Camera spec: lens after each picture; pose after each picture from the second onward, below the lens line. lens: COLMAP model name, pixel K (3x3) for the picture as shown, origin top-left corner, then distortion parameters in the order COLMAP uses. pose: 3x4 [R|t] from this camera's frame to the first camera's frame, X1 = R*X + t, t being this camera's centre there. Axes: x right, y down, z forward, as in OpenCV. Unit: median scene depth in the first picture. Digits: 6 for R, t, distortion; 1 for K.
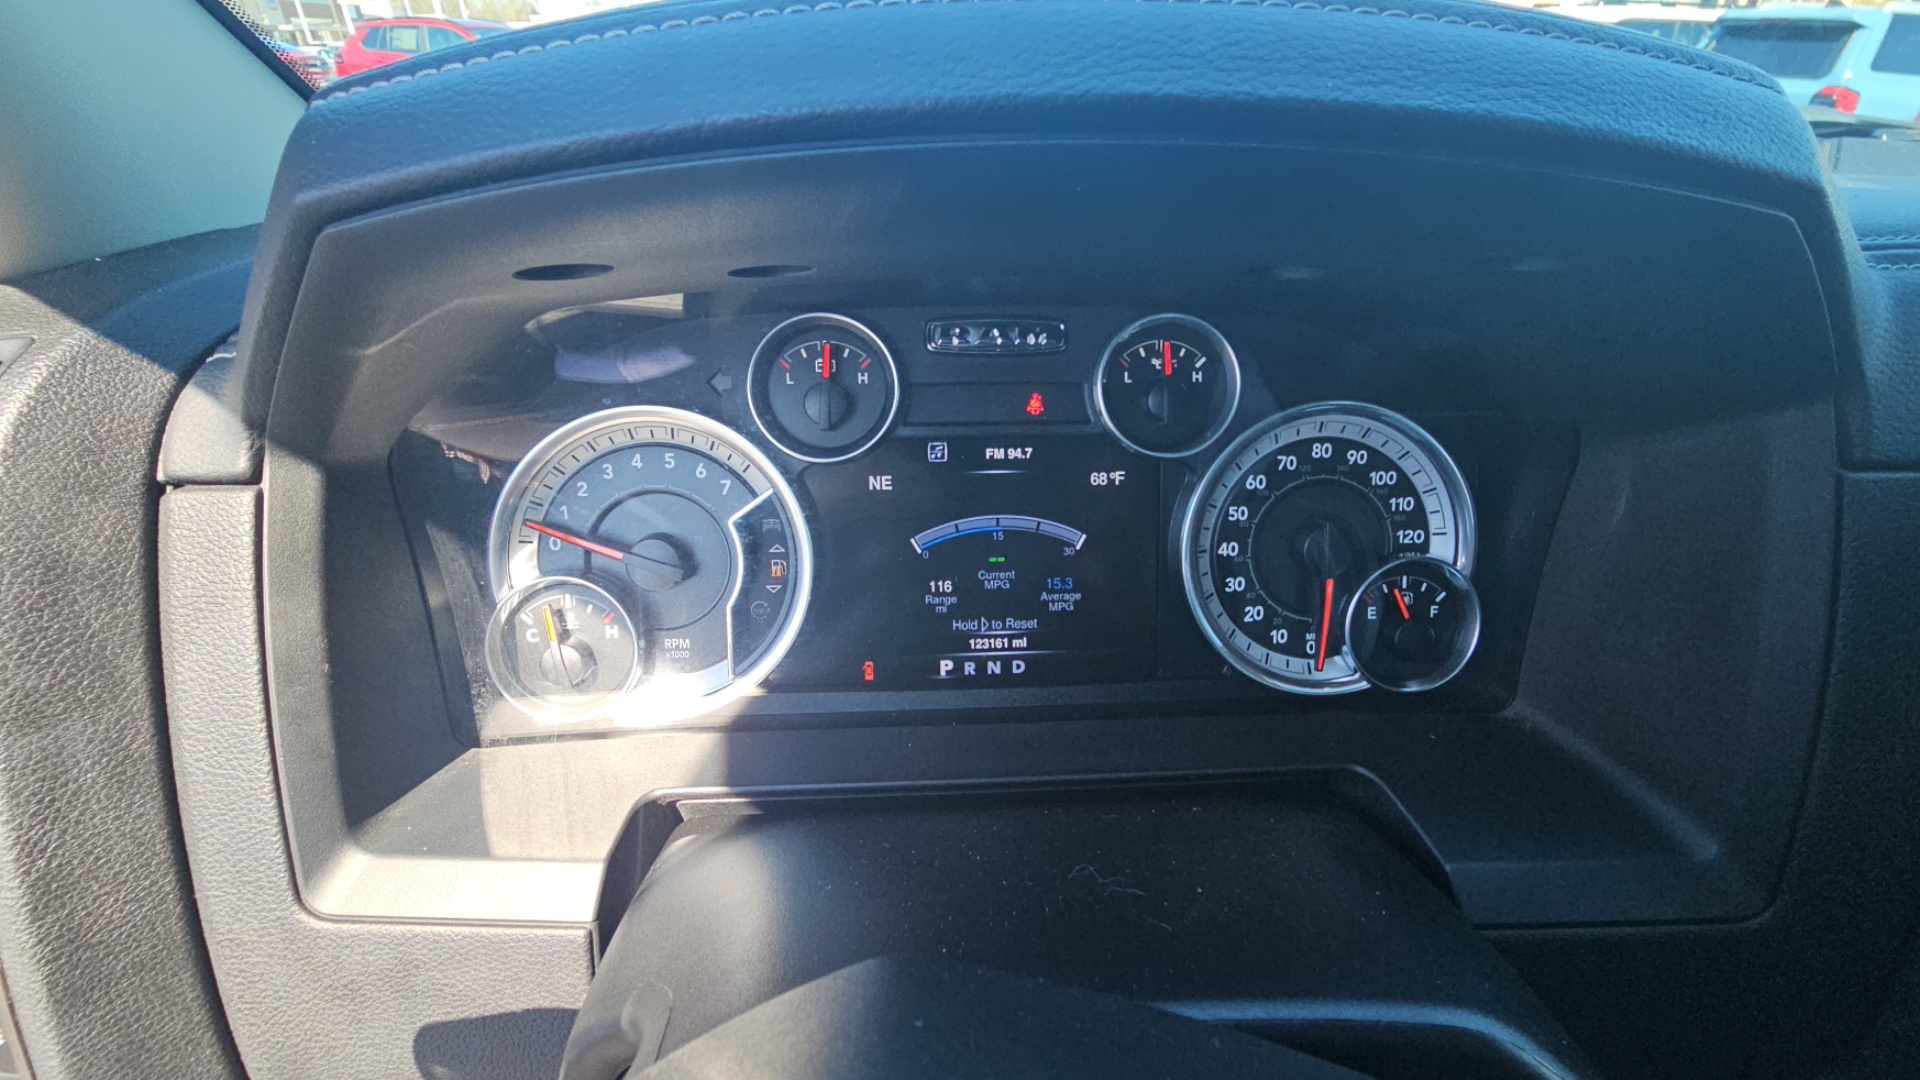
lens RADIAL K [[867.9, 0, 978.1], [0, 867.9, 544.4], [0, 0, 1]] dist [0.003733, -0.004617]
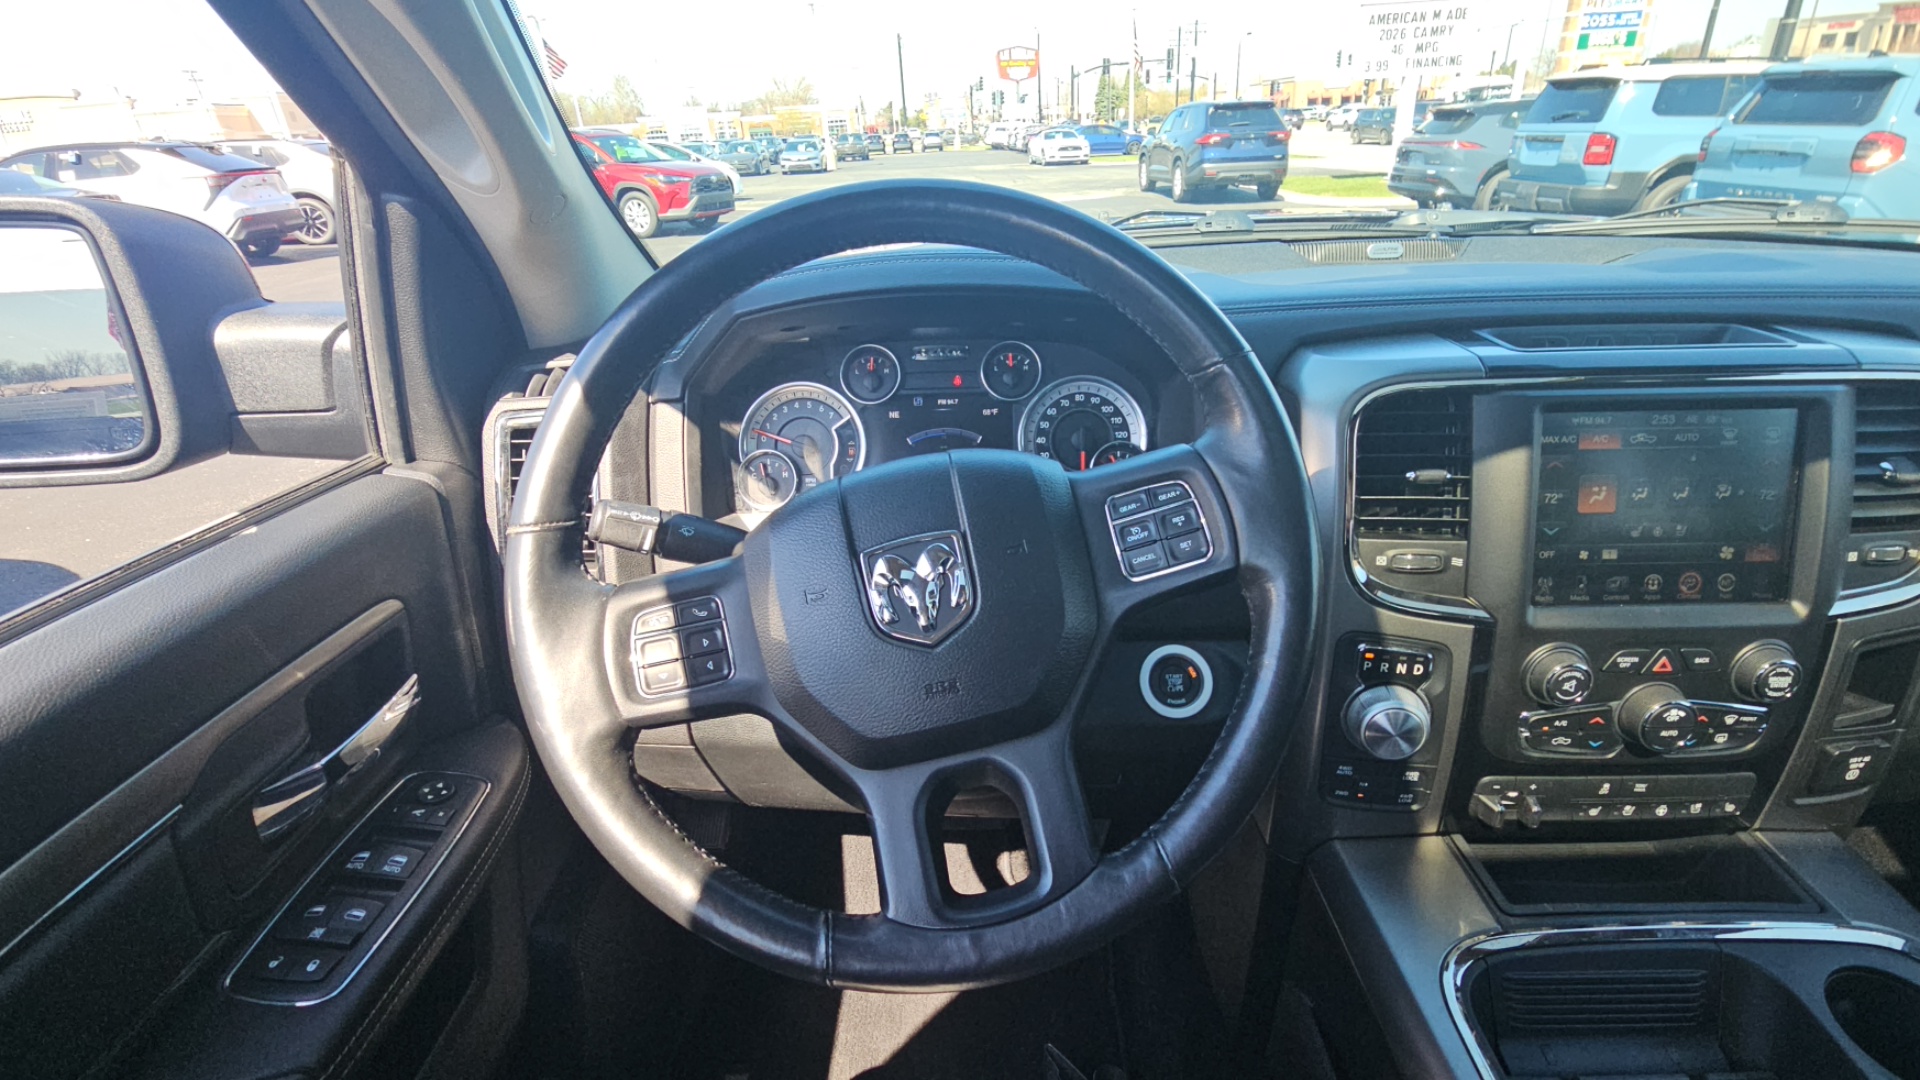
lens RADIAL K [[867.7, 0, 974.1], [0, 867.7, 543.9], [0, 0, 1]] dist [0.000405, -0.001583]
pose [[0.996031, -0.005406, -0.088847, 0.319500], [-0.000807, 0.997565, -0.069741, 0.453888], [0.089008, 0.069536, 0.993601, -1.341173]]
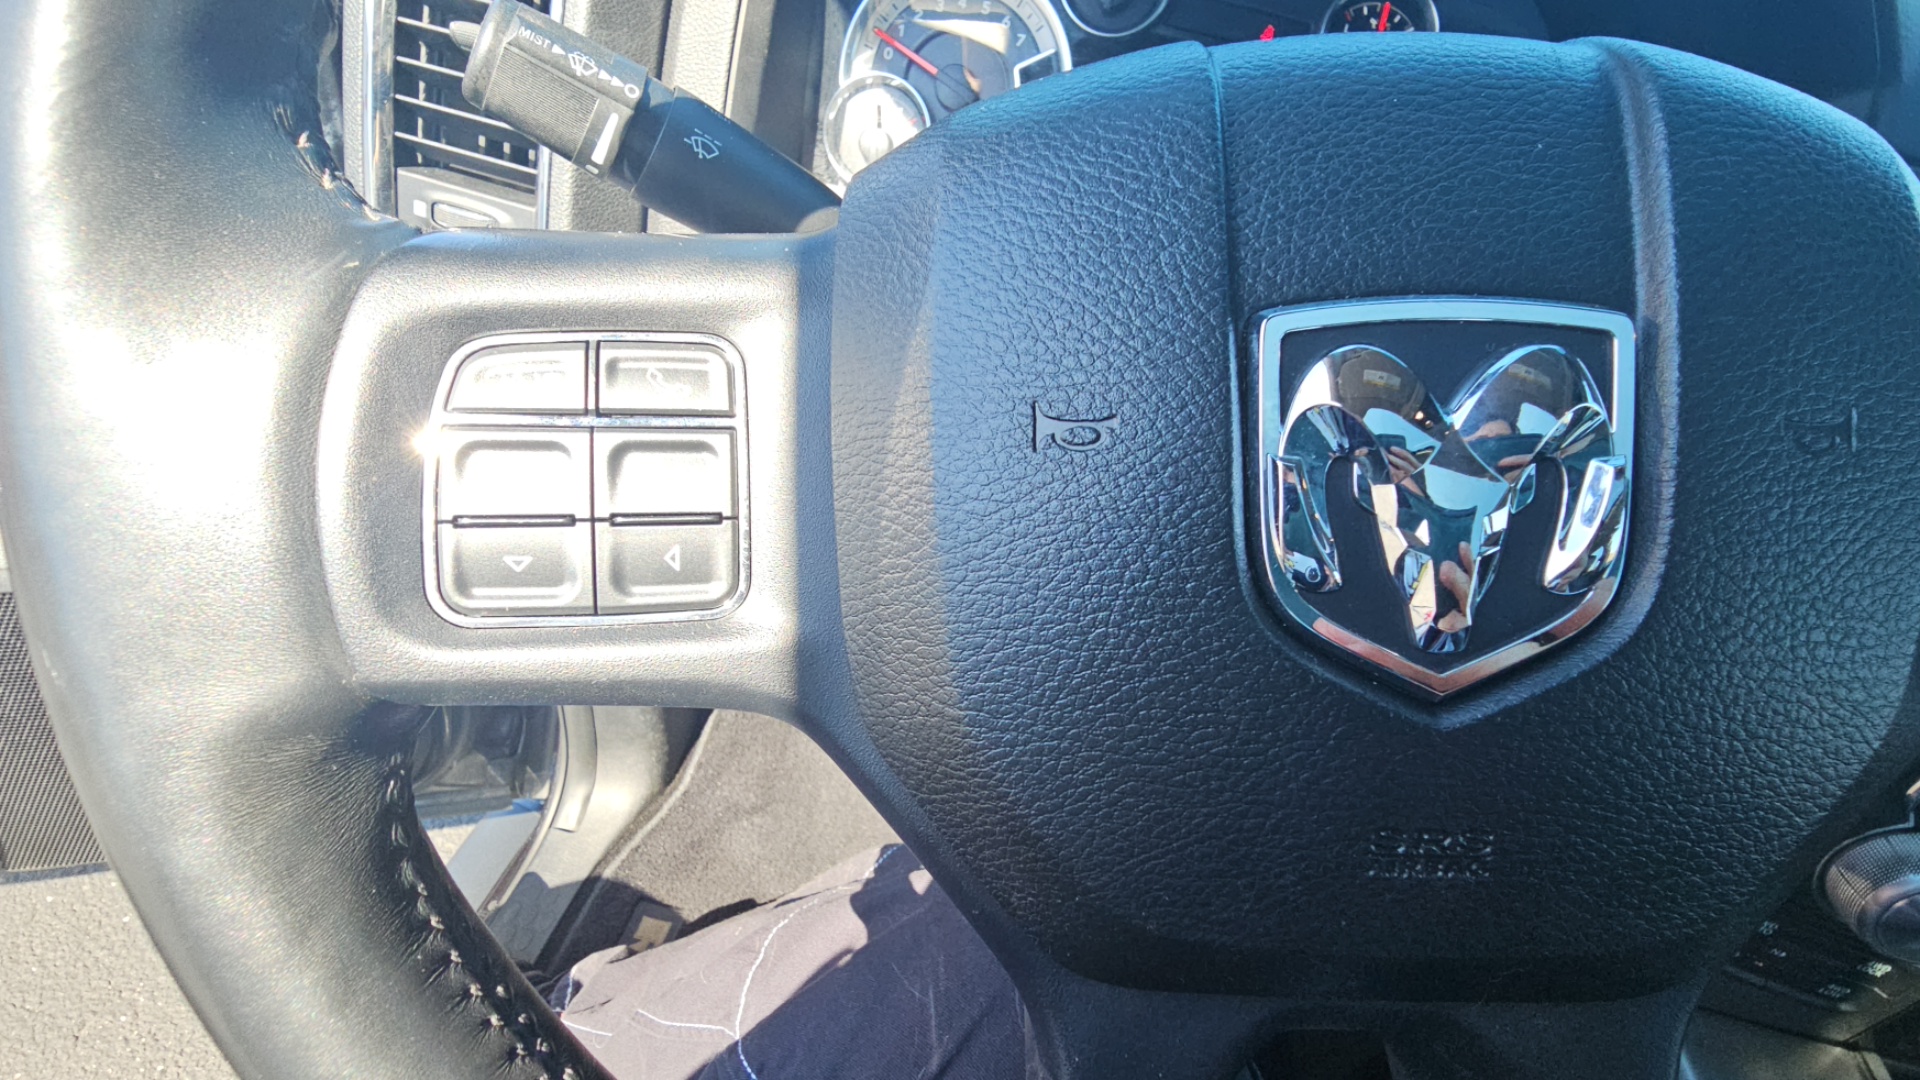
lens RADIAL K [[863.4, 0, 973.5], [0, 863.4, 538.6], [0, 0, 1]] dist [0.017735, -0.014974]
pose [[0.958203, 0.274873, -0.079318, -0.043510], [-0.259326, 0.951601, 0.164943, 0.441104], [0.120818, -0.137480, 0.983109, -0.399197]]
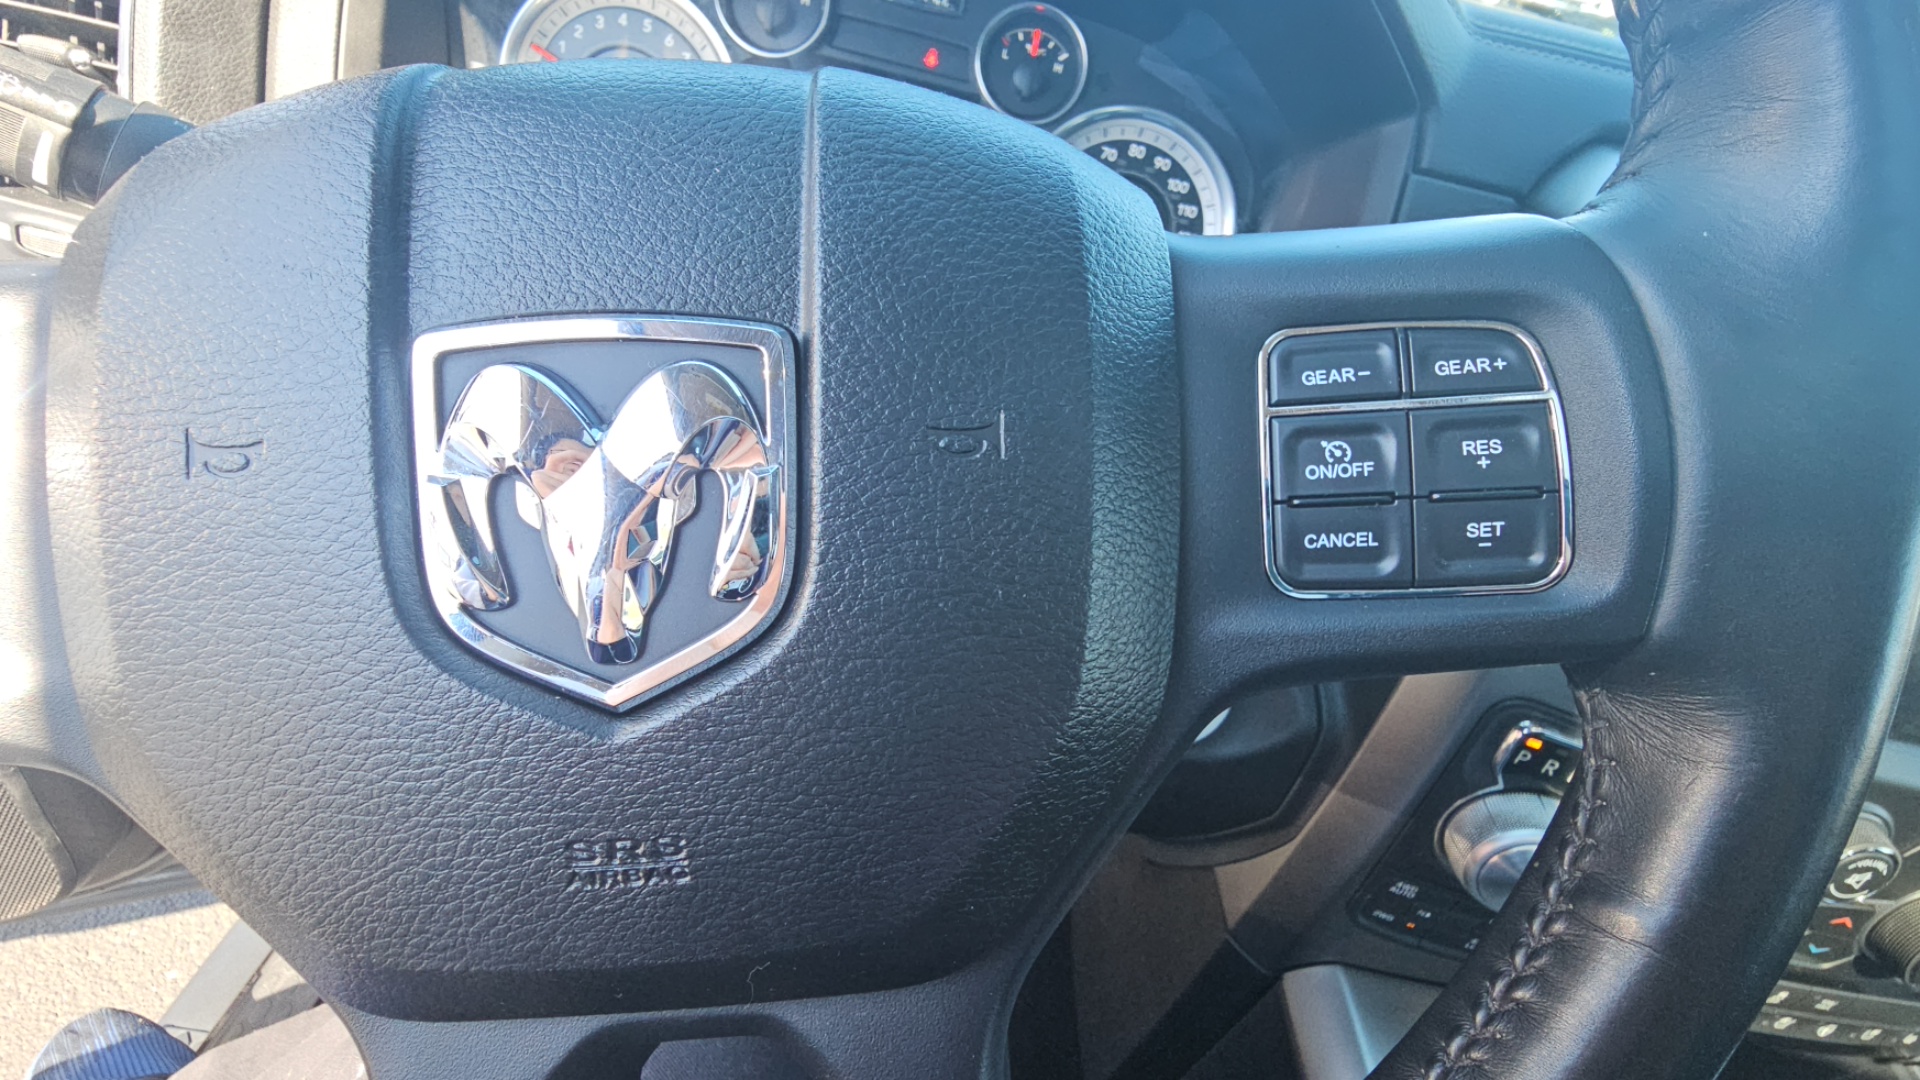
lens RADIAL K [[868.9, 0, 983.3], [0, 868.9, 544.4], [0, 0, 1]] dist [0.003308, -0.010675]
pose [[0.971599, 0.234535, 0.031449, 0.268917], [-0.236631, 0.963663, 0.123934, 0.360352], [-0.001239, -0.127855, 0.991792, -0.385879]]
